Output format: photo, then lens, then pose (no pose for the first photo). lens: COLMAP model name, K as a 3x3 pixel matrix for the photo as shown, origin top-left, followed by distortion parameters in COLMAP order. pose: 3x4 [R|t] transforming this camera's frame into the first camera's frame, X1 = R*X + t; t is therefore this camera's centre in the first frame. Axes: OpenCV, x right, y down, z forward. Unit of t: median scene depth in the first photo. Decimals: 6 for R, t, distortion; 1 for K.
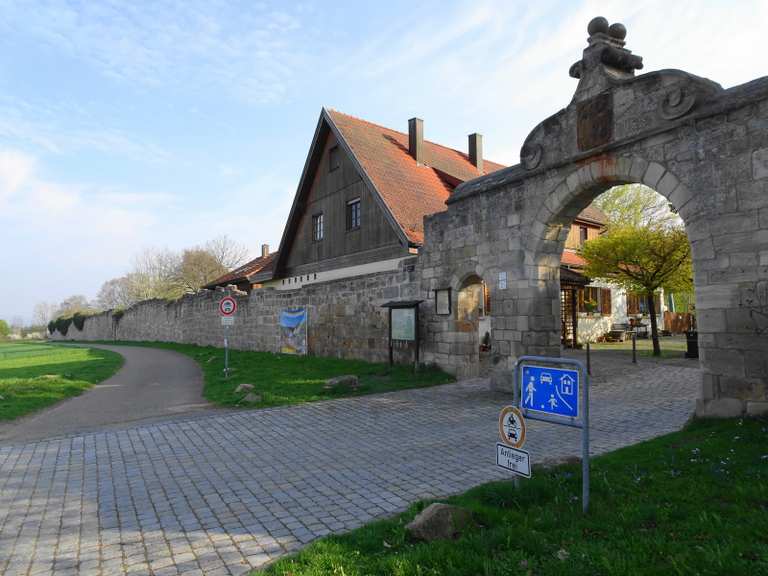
lens RADIAL K [[548.6, 0, 385.9], [0, 548.6, 287.3], [0, 0, 1]] dist [0.018540, 0.005139]
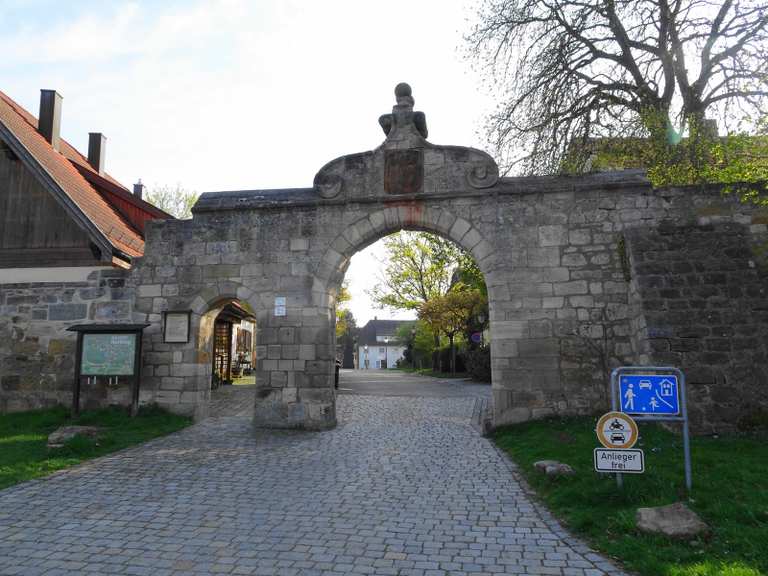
lens RADIAL K [[548.6, 0, 391.0], [0, 548.6, 286.4], [0, 0, 1]] dist [0.018540, 0.005139]
pose [[0.630404, 0.108969, 0.768581, -0.461372], [-0.047684, 0.993665, -0.101770, 0.047609], [-0.774802, 0.027507, 0.631606, 0.309667]]
